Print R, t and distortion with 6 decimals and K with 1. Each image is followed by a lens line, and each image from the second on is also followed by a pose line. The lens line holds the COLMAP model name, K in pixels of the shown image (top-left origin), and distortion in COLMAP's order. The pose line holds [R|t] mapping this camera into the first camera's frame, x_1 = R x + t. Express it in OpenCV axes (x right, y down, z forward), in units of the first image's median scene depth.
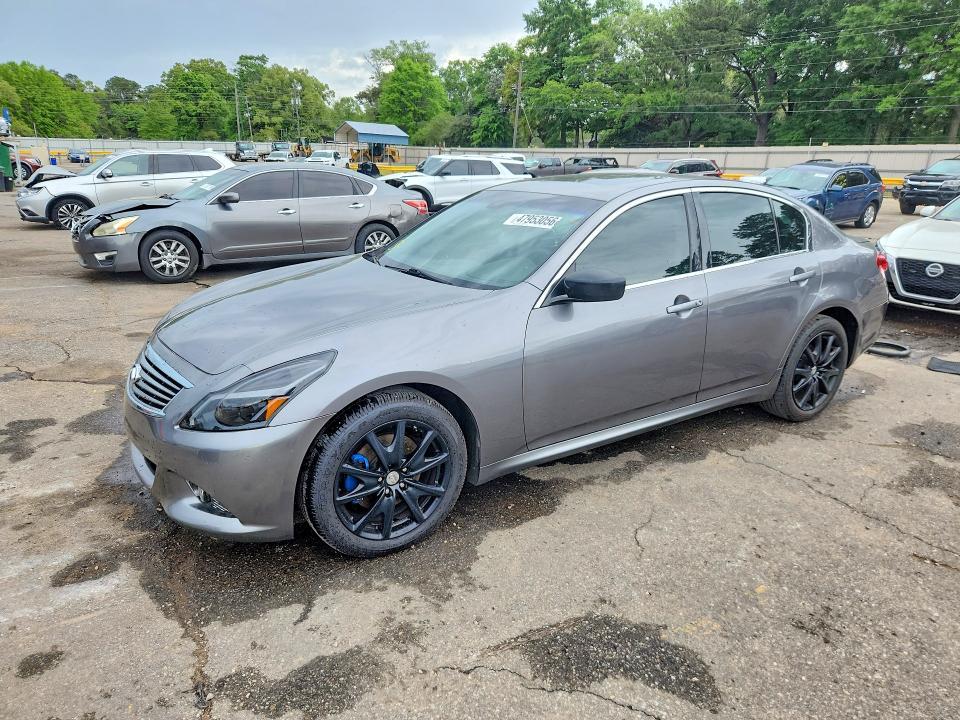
lens RADIAL K [[646.5, 0, 477.4], [0, 646.5, 360.9], [0, 0, 1]] dist [0.021967, -0.026611]
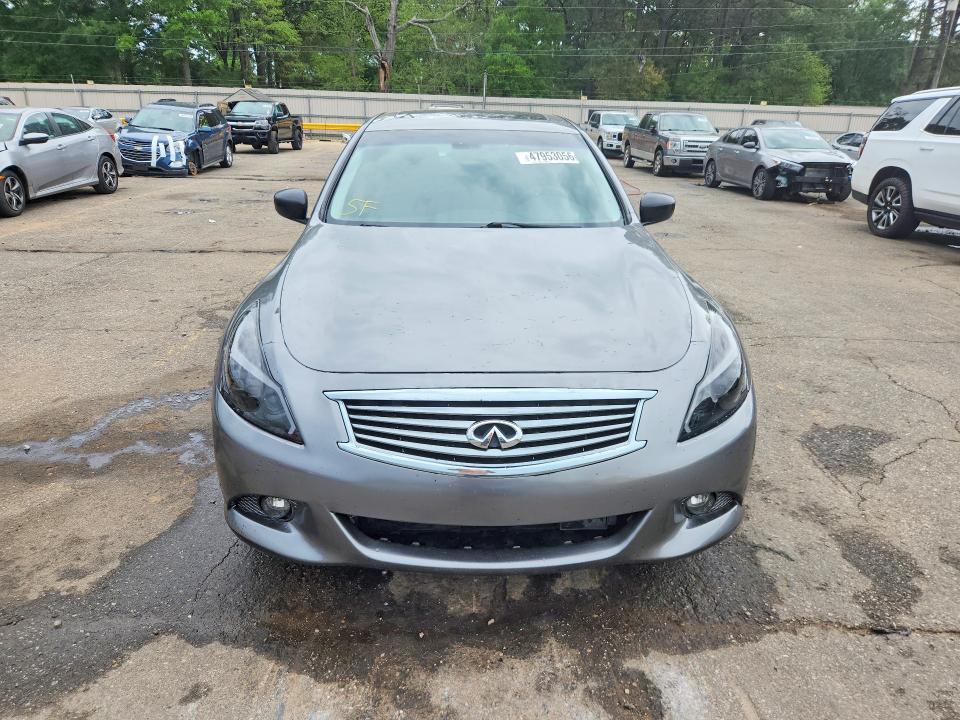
lens RADIAL K [[646.5, 0, 478.4], [0, 646.5, 364.0], [0, 0, 1]] dist [0.021967, -0.026611]
pose [[0.509290, -0.305090, 0.804701, -0.985179], [0.234628, 0.948854, 0.211249, -0.174955], [-0.827994, 0.081218, 0.554824, 0.631654]]
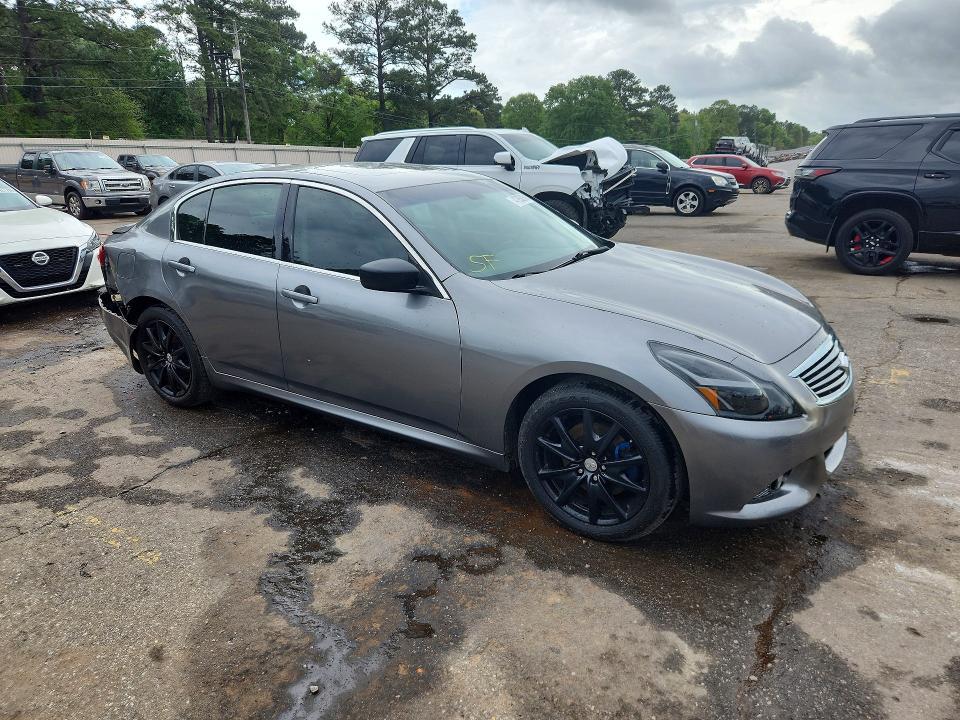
lens RADIAL K [[646.5, 0, 487.2], [0, 646.5, 349.9], [0, 0, 1]] dist [0.021967, -0.026611]
pose [[-0.408782, -0.269381, 0.871970, -1.134690], [0.266618, 0.878514, 0.396394, -0.527497], [-0.872819, 0.394522, -0.287298, 1.702880]]
